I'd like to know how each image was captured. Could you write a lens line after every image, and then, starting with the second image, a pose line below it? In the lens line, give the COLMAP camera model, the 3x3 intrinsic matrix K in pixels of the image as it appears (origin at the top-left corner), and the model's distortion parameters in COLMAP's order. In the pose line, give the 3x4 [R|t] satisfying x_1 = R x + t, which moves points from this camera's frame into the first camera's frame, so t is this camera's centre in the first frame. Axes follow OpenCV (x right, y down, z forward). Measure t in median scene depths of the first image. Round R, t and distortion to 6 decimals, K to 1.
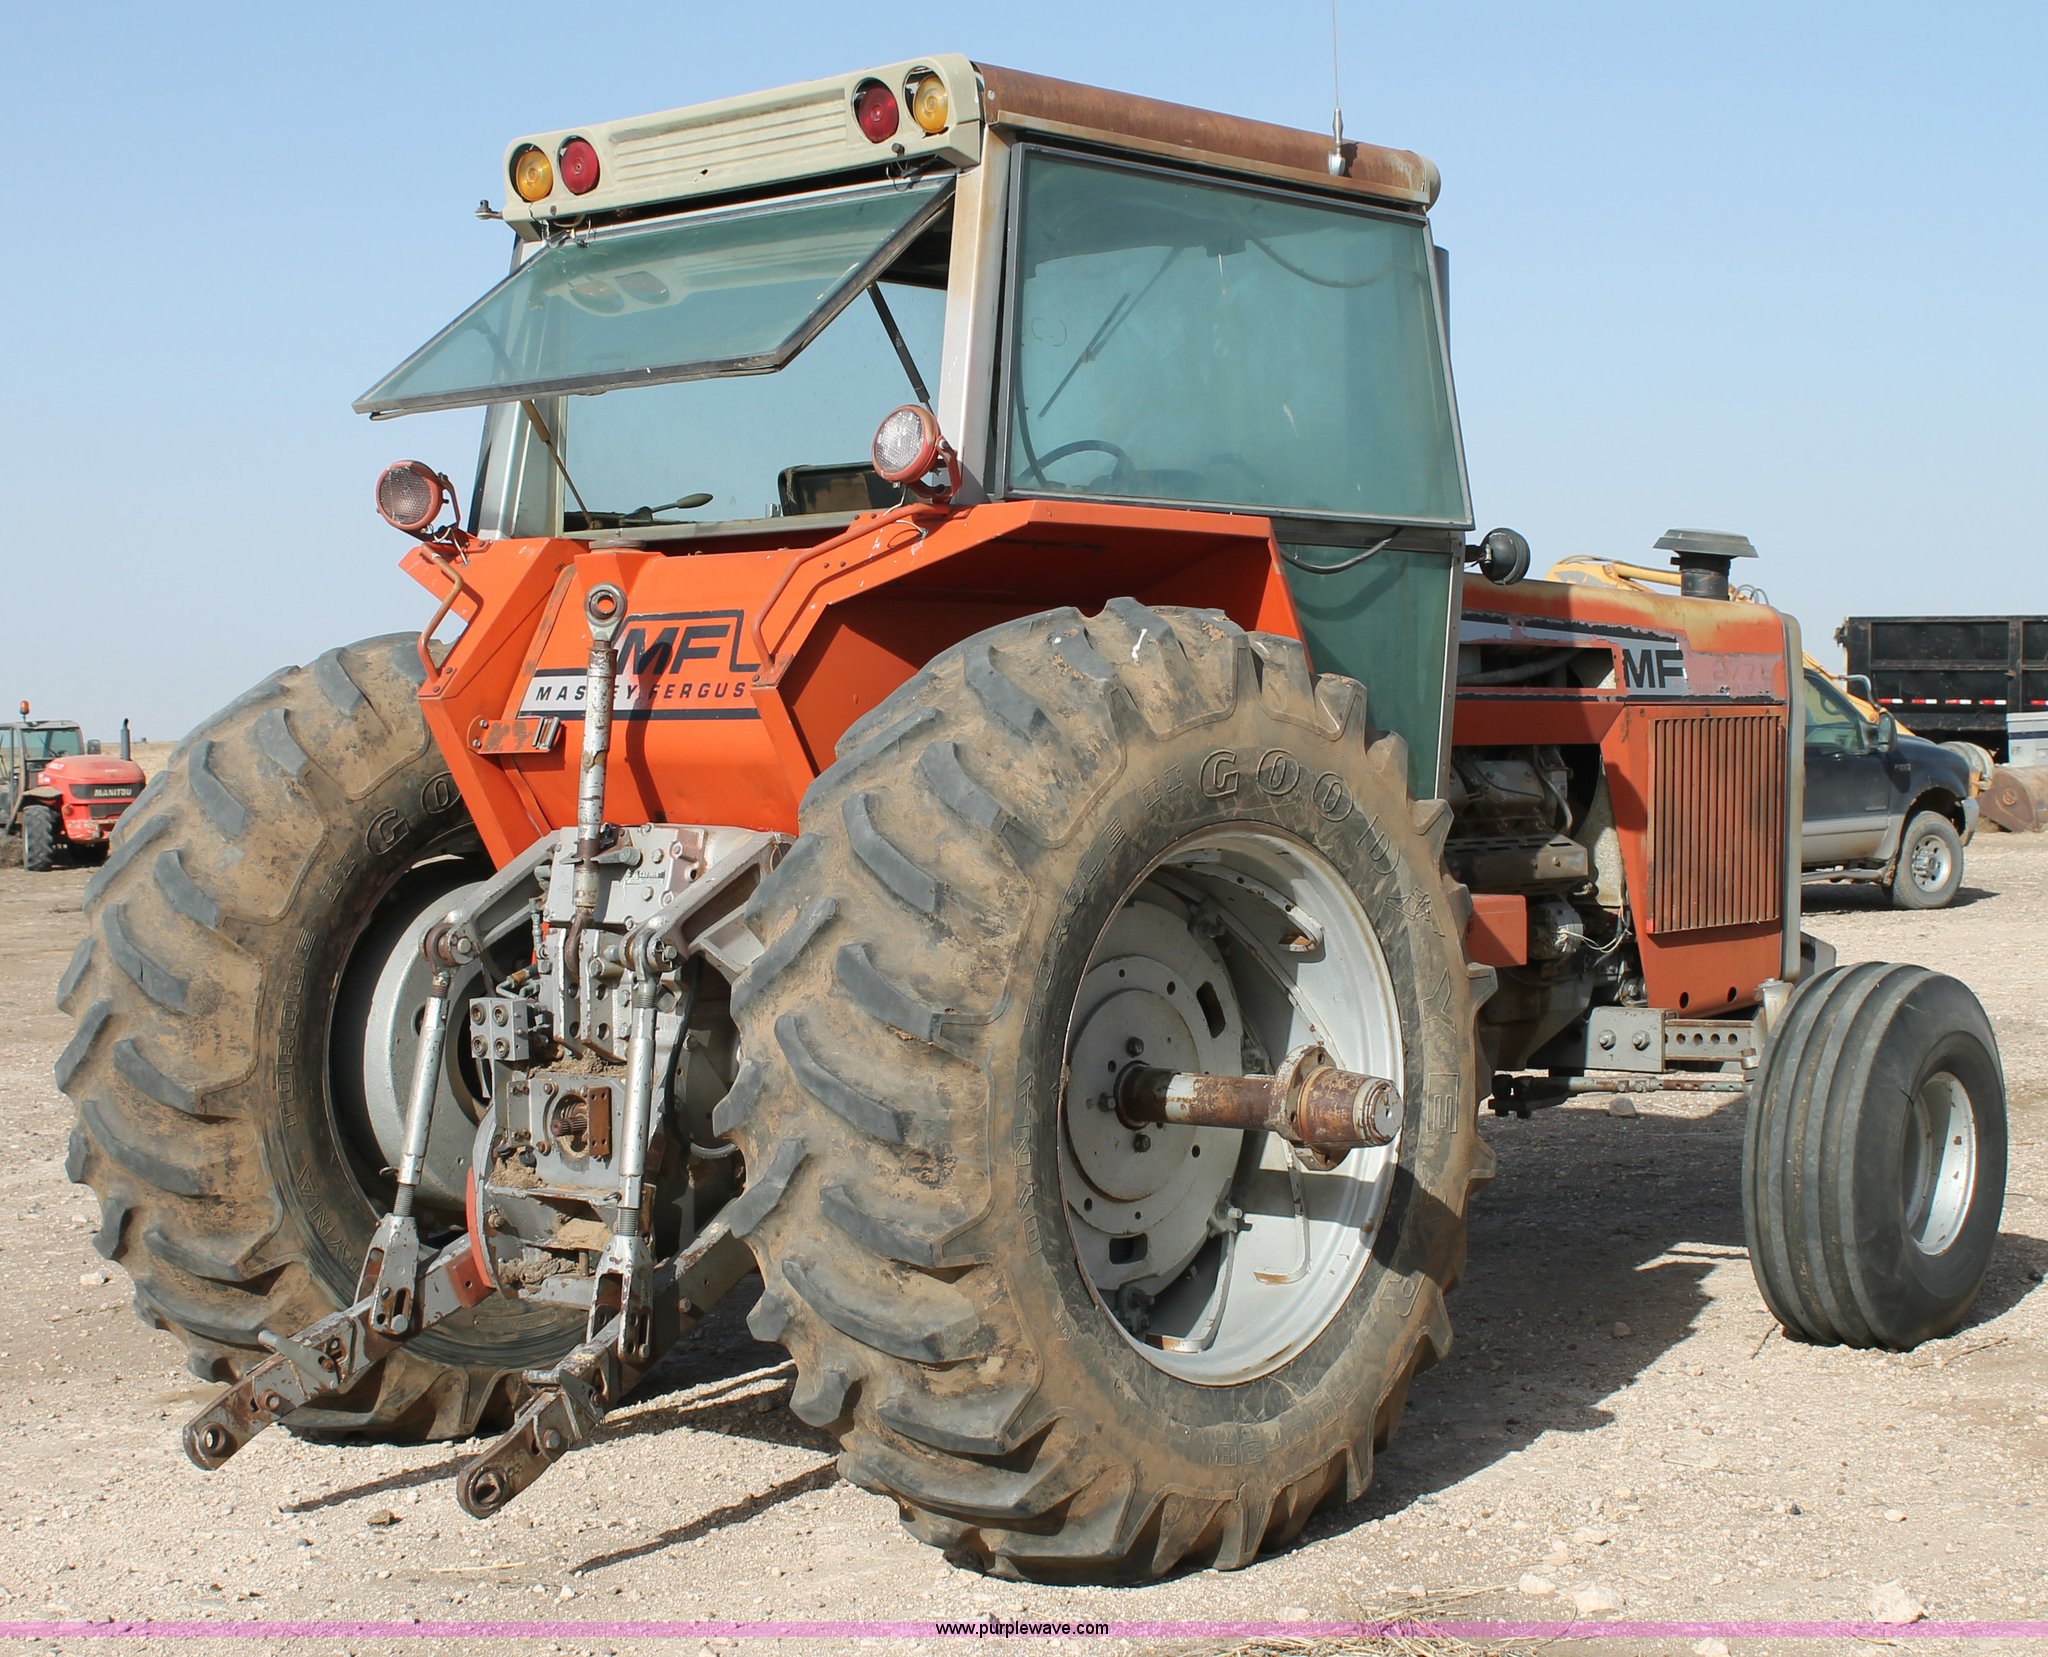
lens RADIAL K [[3464.6, 0, 945.7], [0, 3464.6, 796.3], [0, 0, 1]] dist [-0.015056, -0.002854]
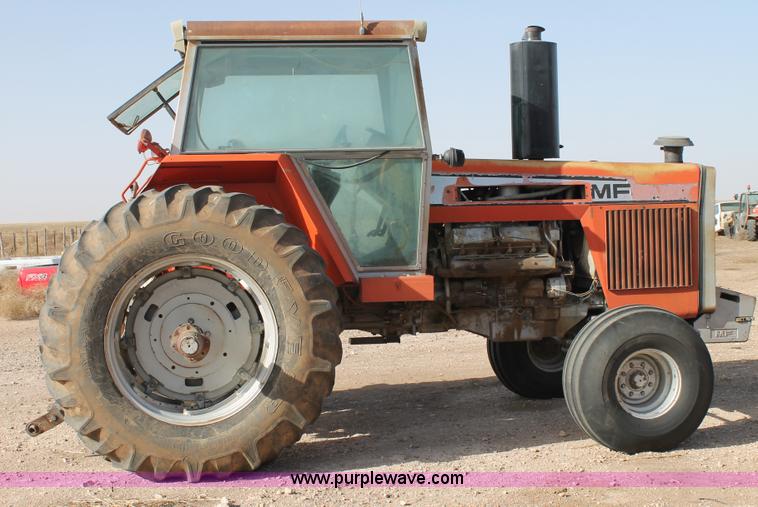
lens RADIAL K [[1121.6, 0, 379.0], [0, 1121.6, 253.5], [0, 0, 1]] dist [-0.025007, -0.048090]
pose [[0.764208, 0.018595, -0.644702, 0.845419], [0.005331, 0.999368, 0.035145, -0.027044], [0.644948, -0.030295, 0.763626, 0.296247]]
